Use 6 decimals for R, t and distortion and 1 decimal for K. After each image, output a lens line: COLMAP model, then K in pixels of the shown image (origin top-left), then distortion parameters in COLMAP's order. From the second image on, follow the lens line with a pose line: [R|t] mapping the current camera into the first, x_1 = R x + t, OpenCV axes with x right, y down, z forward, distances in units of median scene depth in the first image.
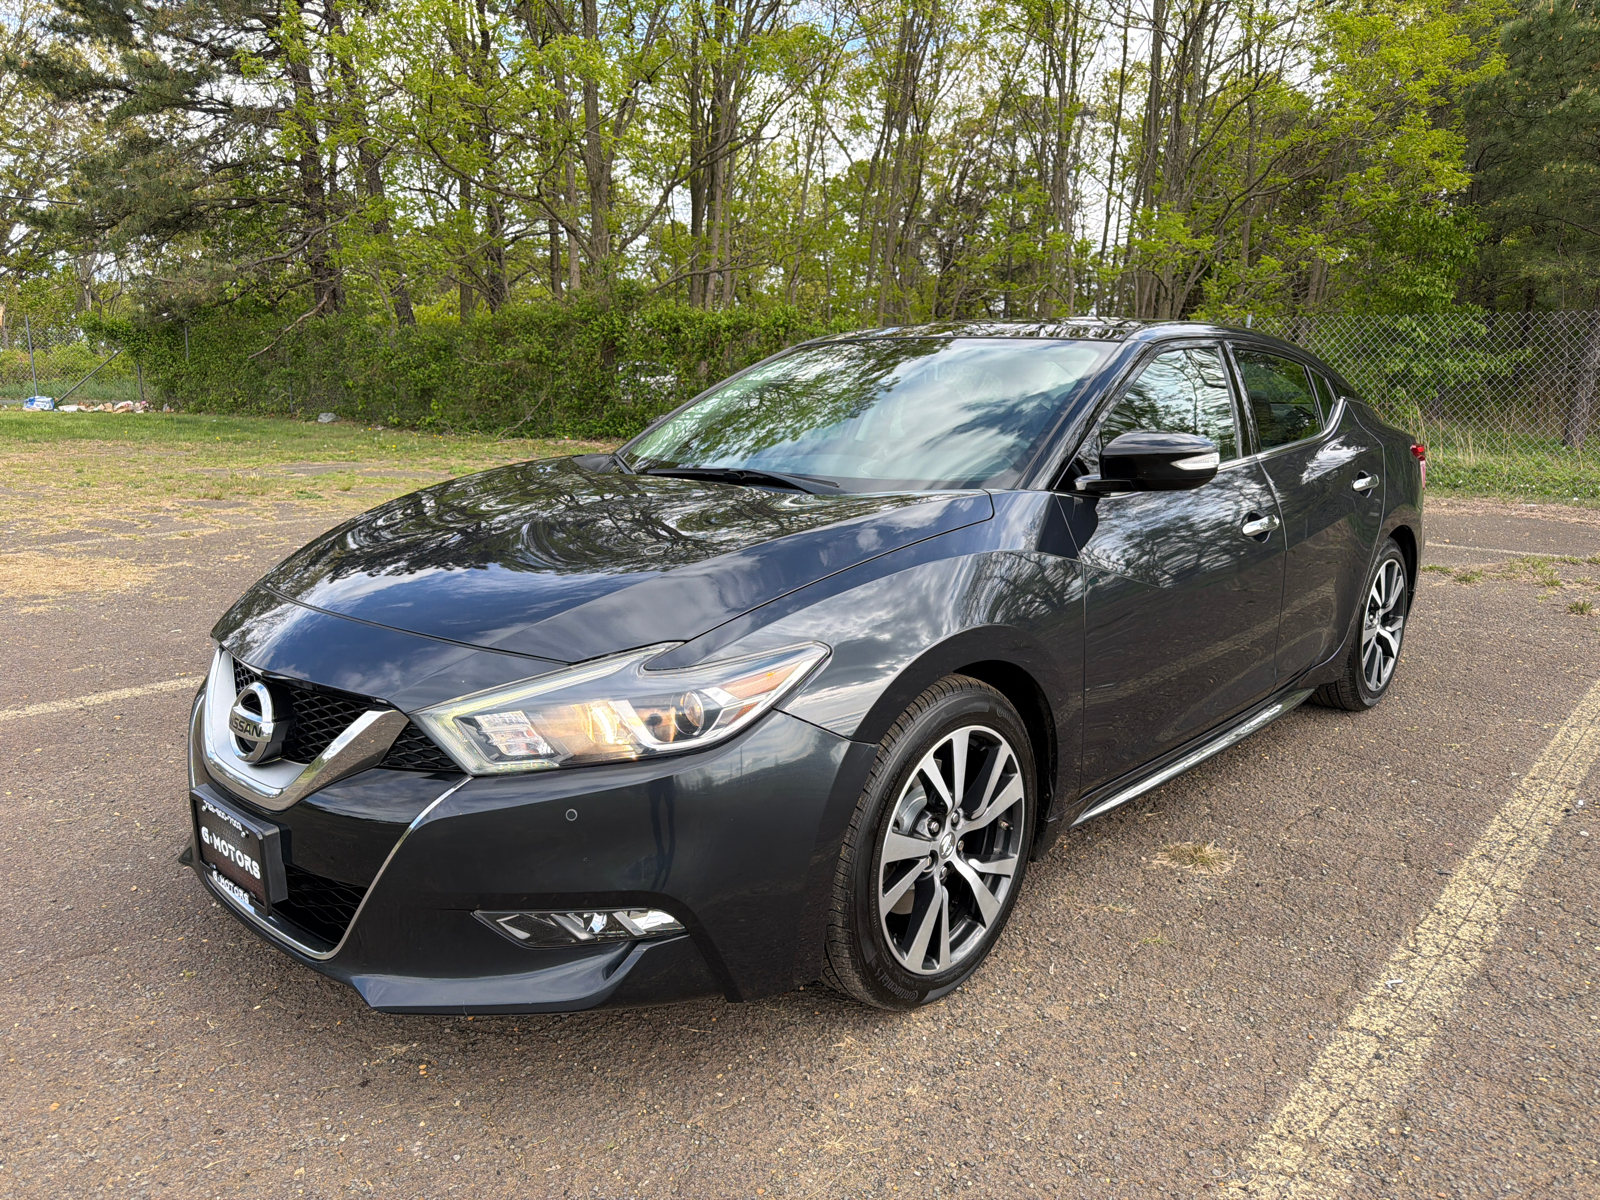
lens RADIAL K [[1222.9, 0, 780.4], [0, 1222.9, 589.8], [0, 0, 1]] dist [0.004845, -0.013073]
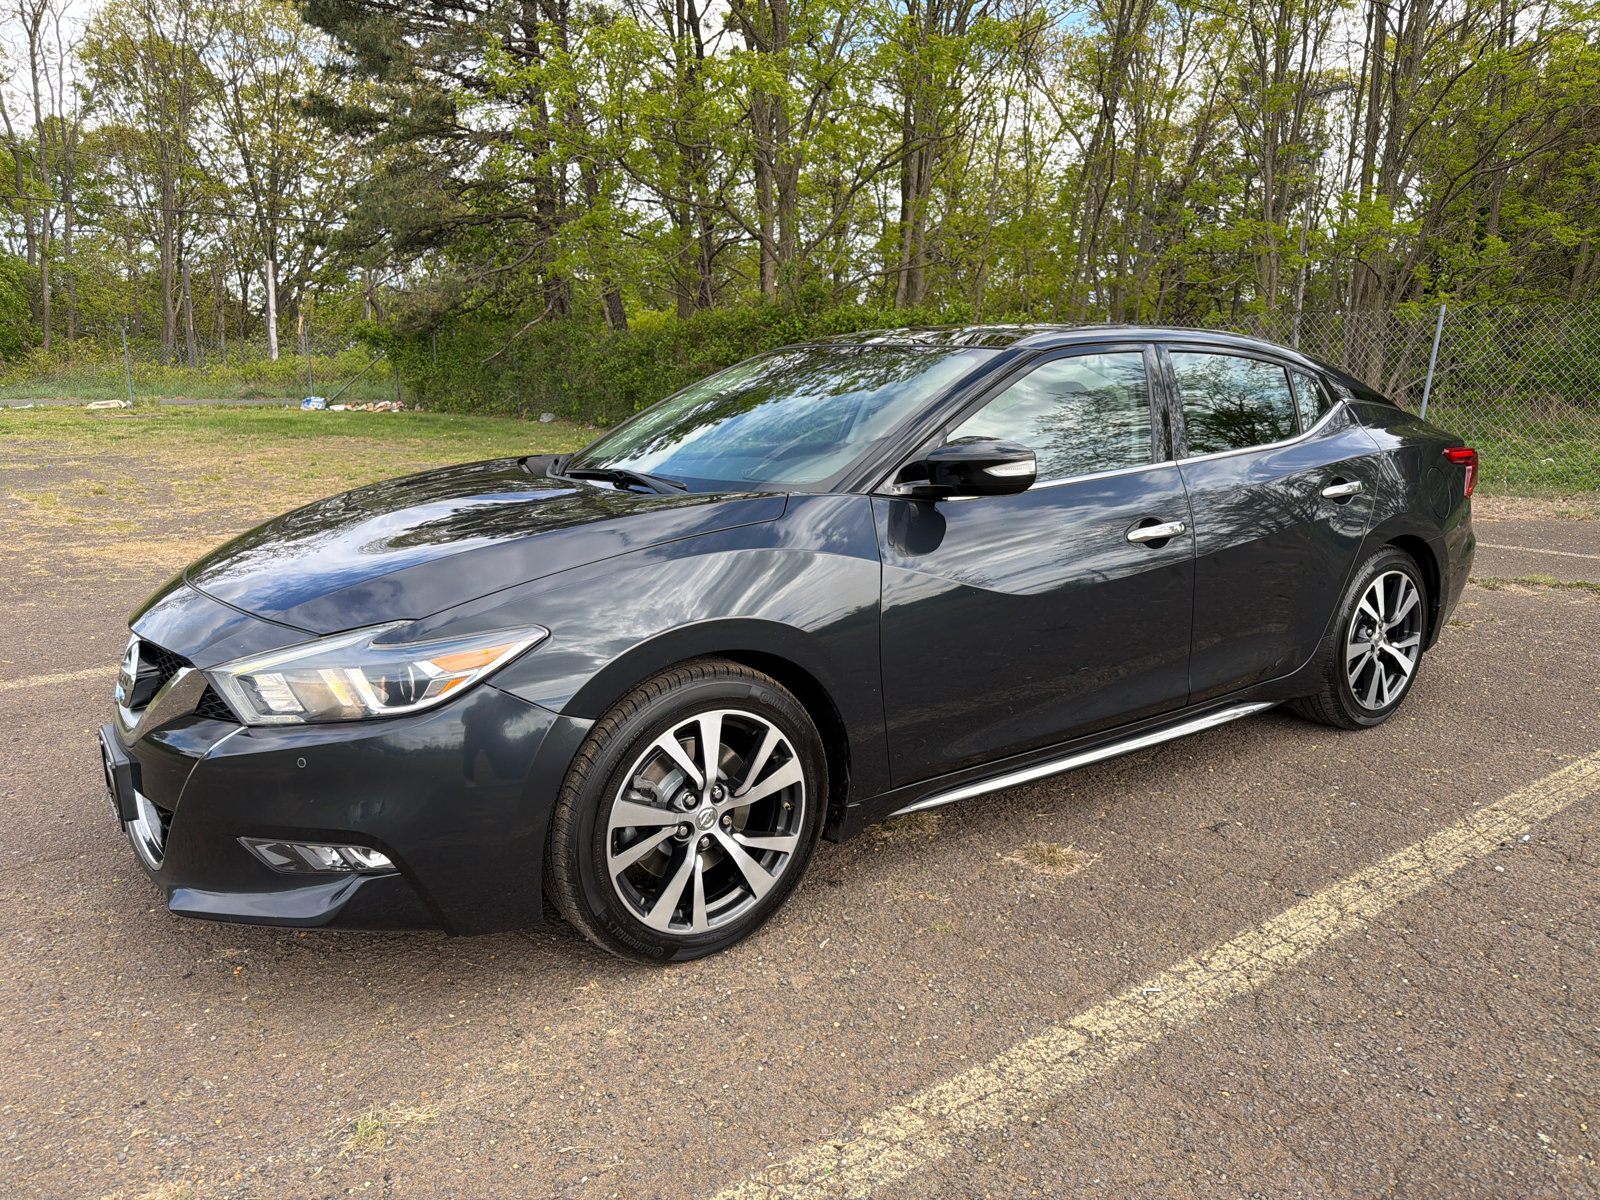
lens RADIAL K [[1217.9, 0, 800.0], [0, 1217.9, 600.0], [0, 0, 1]] dist [0.029720, -0.026123]
pose [[0.974514, 0.033594, -0.221796, 0.427954], [-0.031078, 0.999407, 0.014825, -0.004488], [0.222162, -0.007554, 0.974980, -0.039151]]
